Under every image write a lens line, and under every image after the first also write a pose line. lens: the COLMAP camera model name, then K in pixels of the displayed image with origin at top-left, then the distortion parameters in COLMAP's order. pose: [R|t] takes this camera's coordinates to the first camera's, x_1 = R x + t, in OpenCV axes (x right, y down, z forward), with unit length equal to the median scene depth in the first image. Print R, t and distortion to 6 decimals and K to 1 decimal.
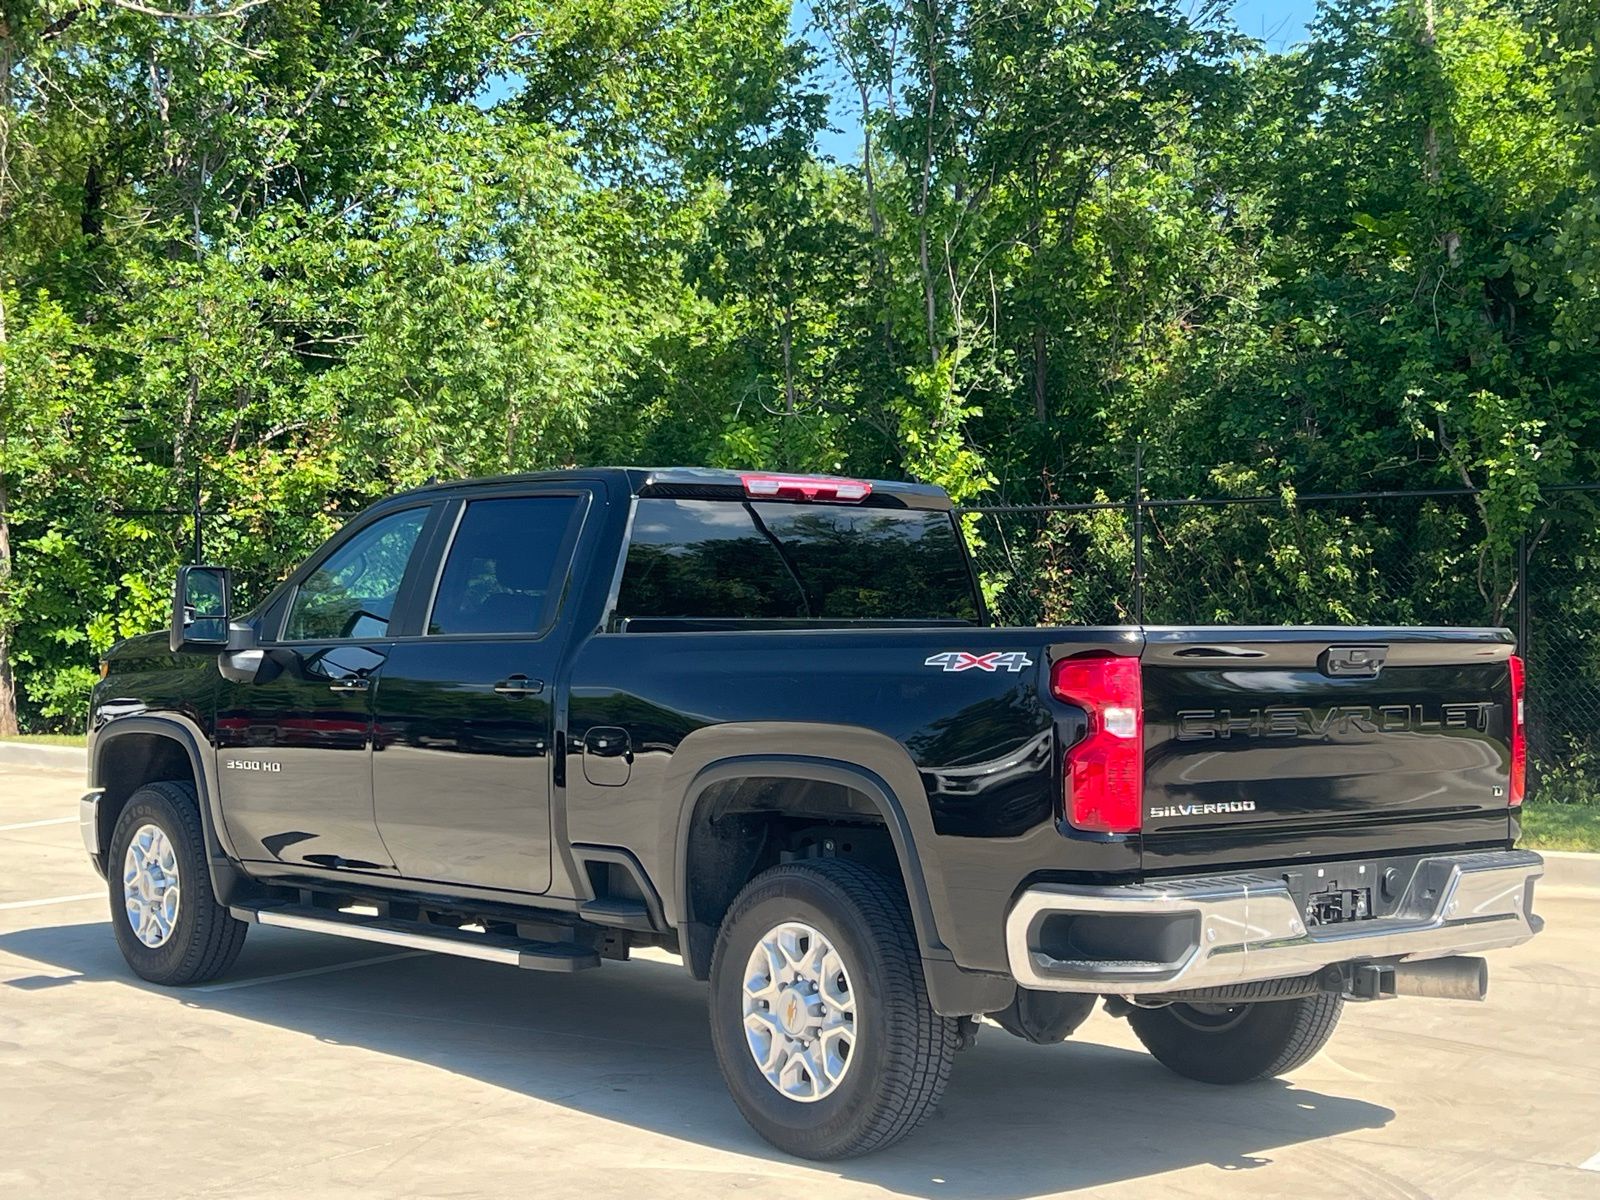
lens RADIAL K [[2415.8, 0, 800.0], [0, 2415.8, 600.0], [0, 0, 1]] dist [0.248873, -0.974907]
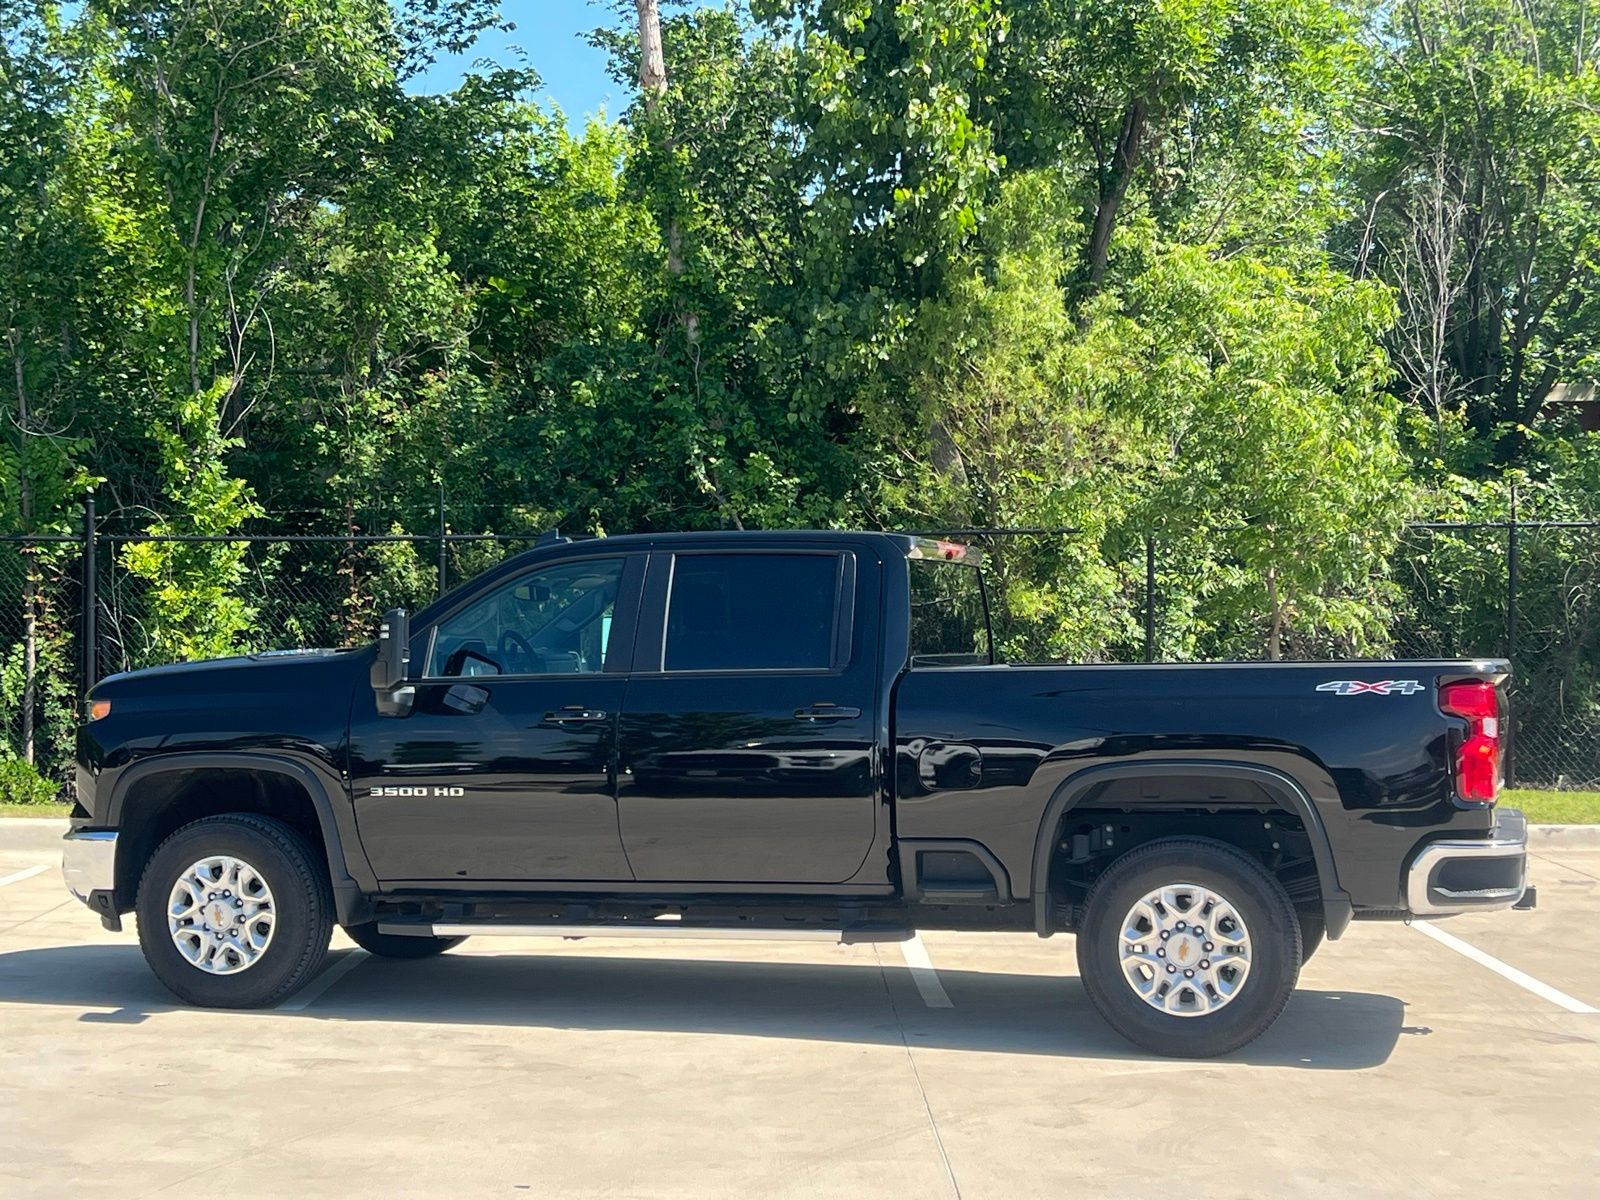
lens RADIAL K [[2423.1, 0, 804.1], [0, 2423.1, 619.3], [0, 0, 1]] dist [0.266060, -0.967391]
pose [[0.825464, -0.000746, 0.564455, -0.633803], [-0.001139, 0.999995, 0.002987, -0.011507], [-0.564454, -0.003108, 0.825459, 0.002820]]
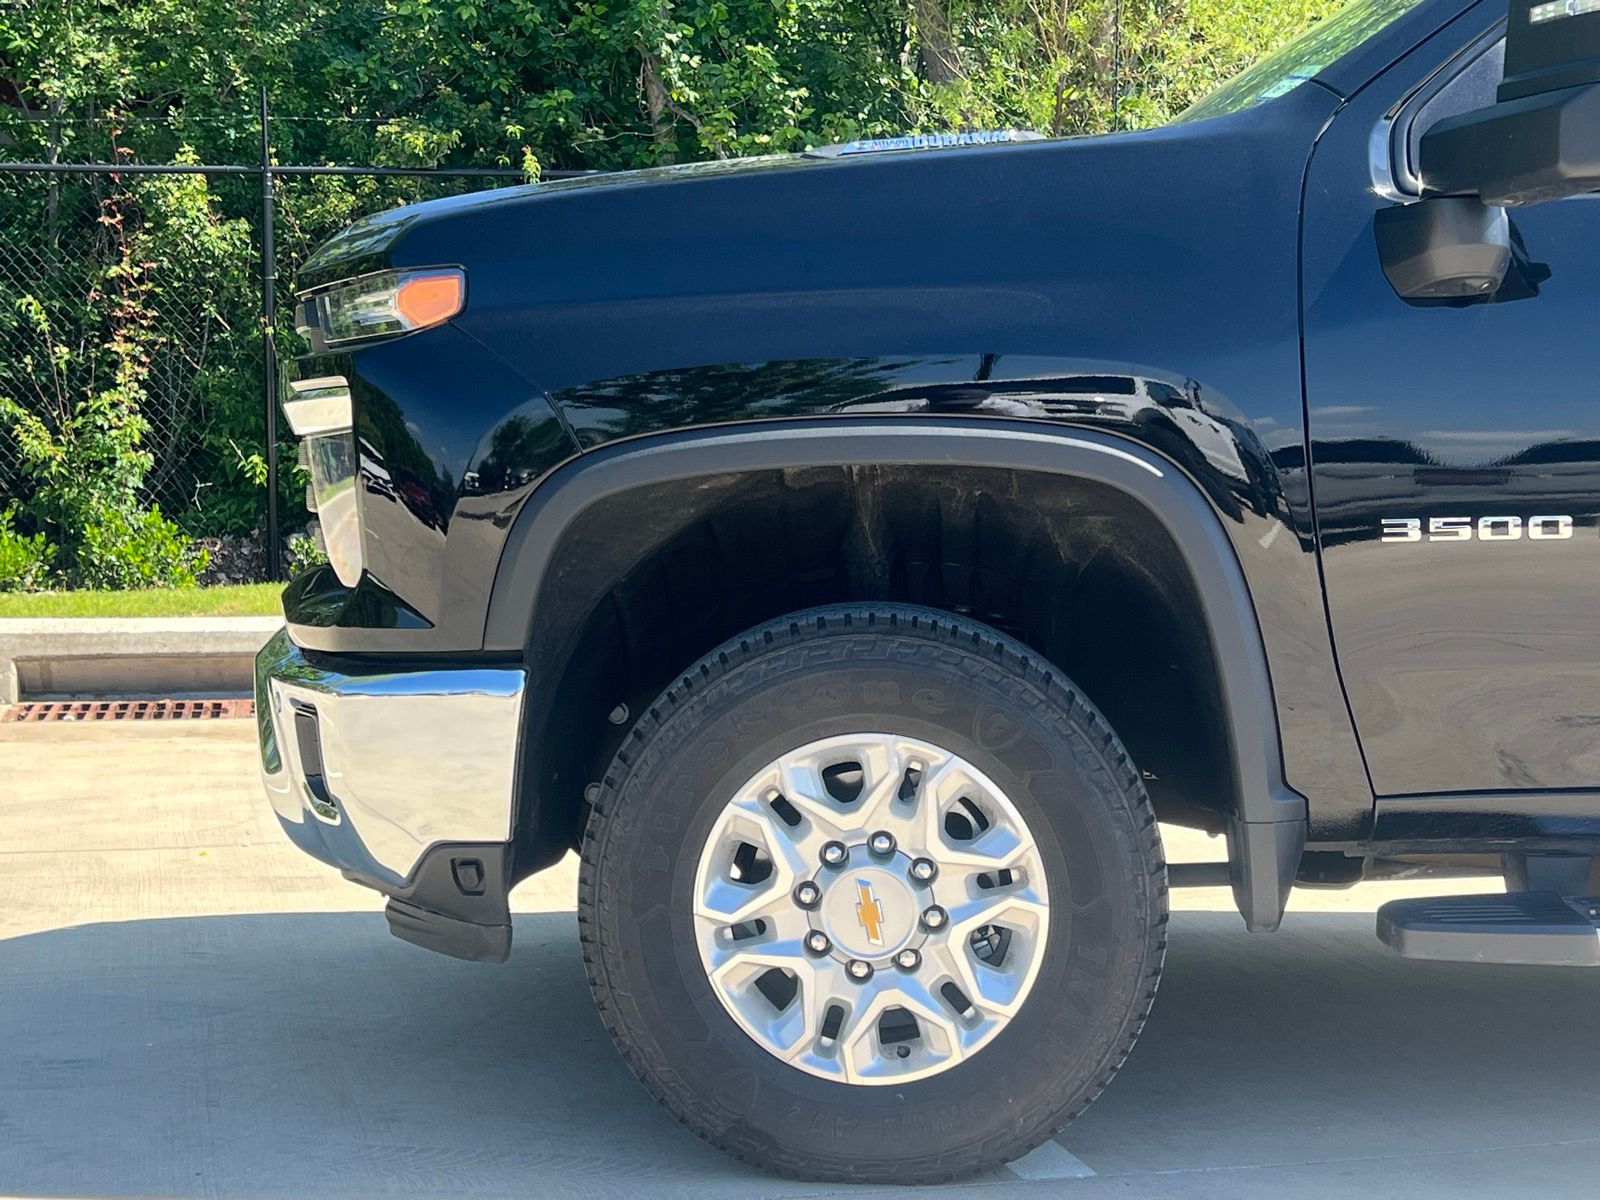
lens RADIAL K [[2428.4, 0, 762.6], [0, 2428.4, 600.4], [0, 0, 1]] dist [0.224570, -0.836179]
pose [[0.684041, -0.063392, 0.726684, -0.509848], [0.002693, 0.996429, 0.084388, 0.043471], [-0.729439, -0.055768, 0.681769, 0.762114]]
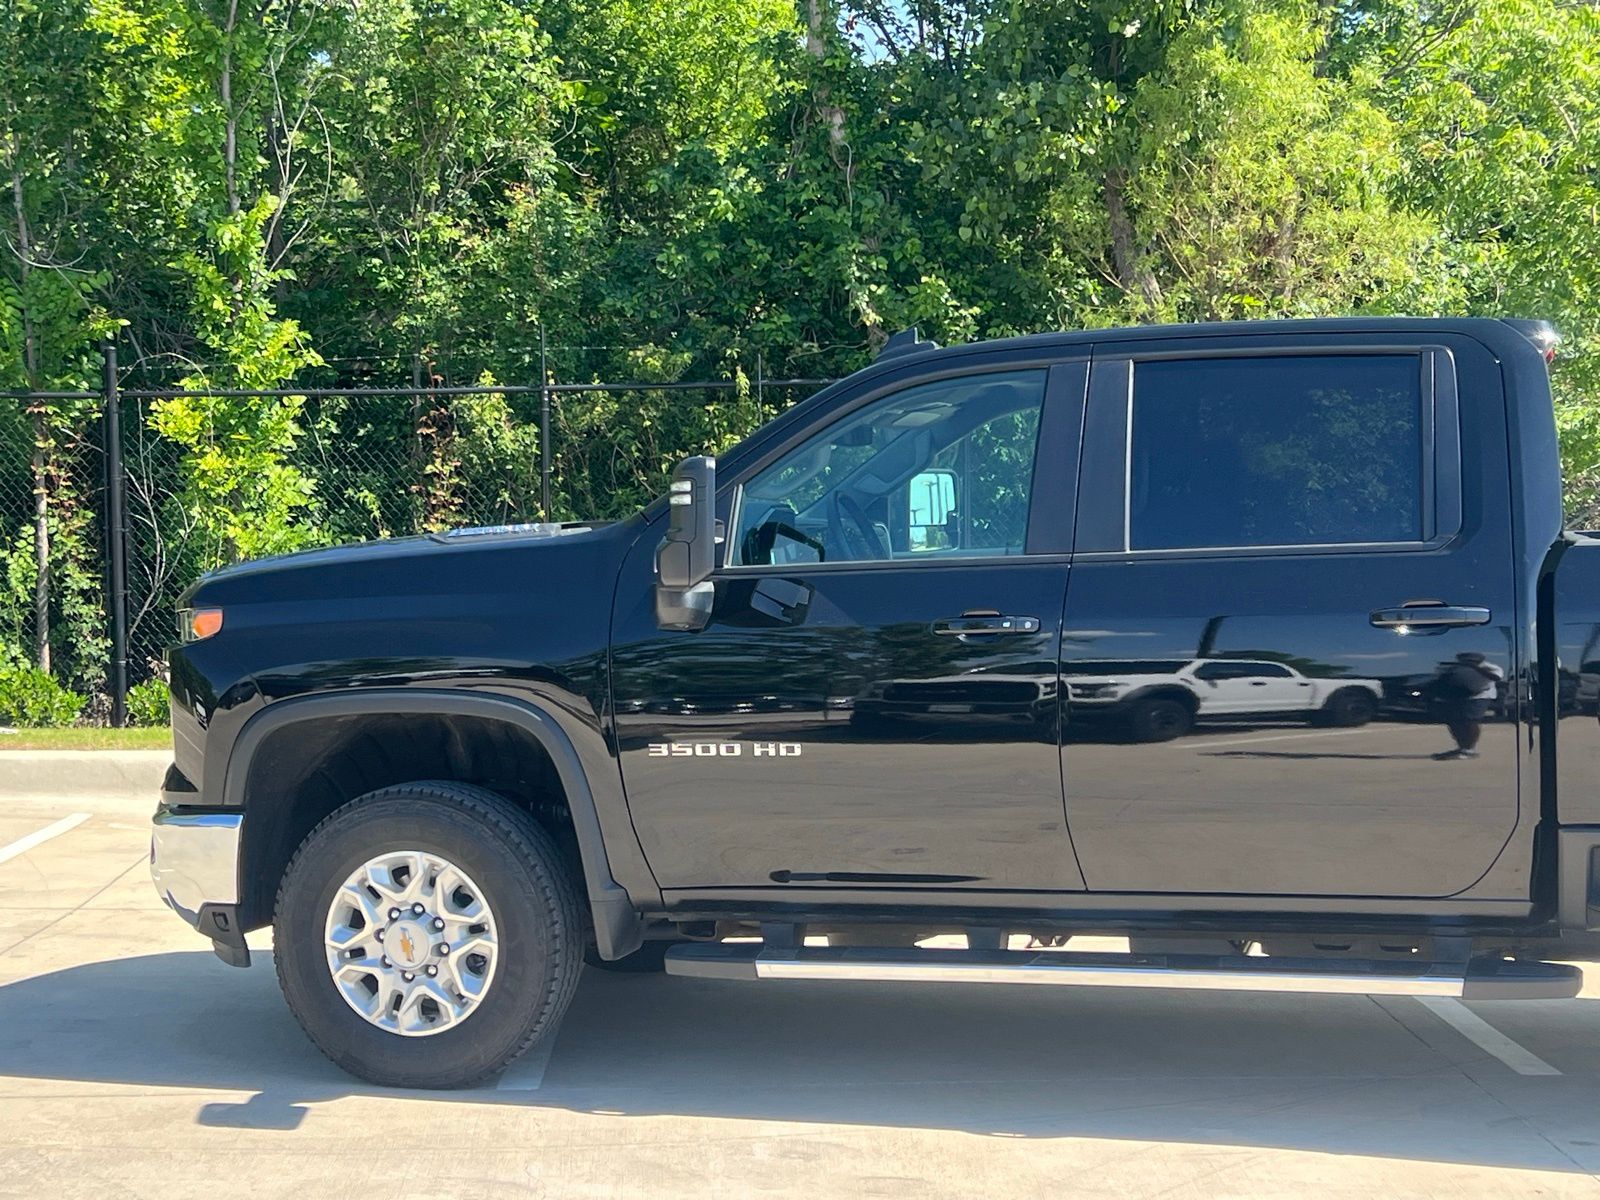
lens RADIAL K [[2415.8, 0, 800.0], [0, 2415.8, 600.0], [0, 0, 1]] dist [0.248873, -0.974907]
pose [[0.820640, -0.038848, 0.570123, -0.537581], [0.014444, 0.998778, 0.047265, -0.005066], [-0.571263, -0.030553, 0.820198, 0.395046]]
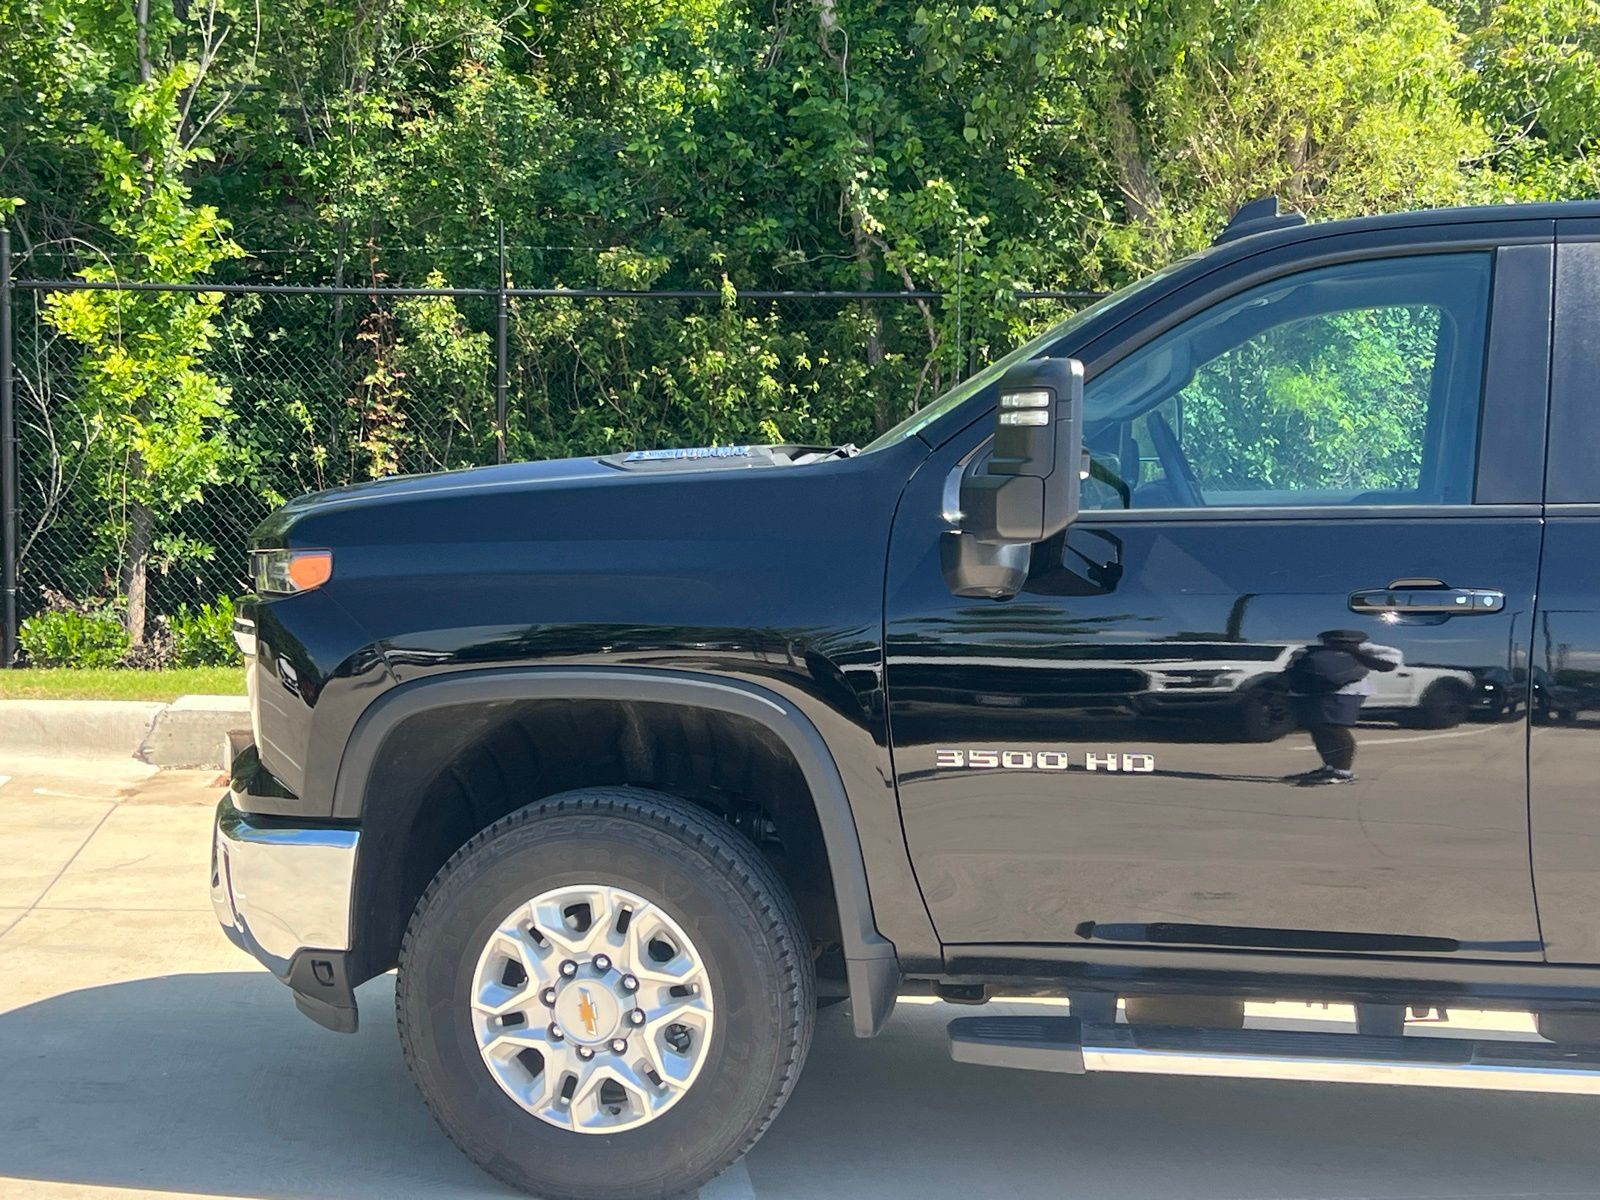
lens RADIAL K [[2415.8, 0, 800.0], [0, 2415.8, 600.0], [0, 0, 1]] dist [0.248873, -0.974907]
pose [[0.776904, -0.038380, 0.628448, -0.522690], [-0.012092, 0.997047, 0.075840, -0.001889], [-0.629503, -0.066520, 0.774145, 0.589697]]
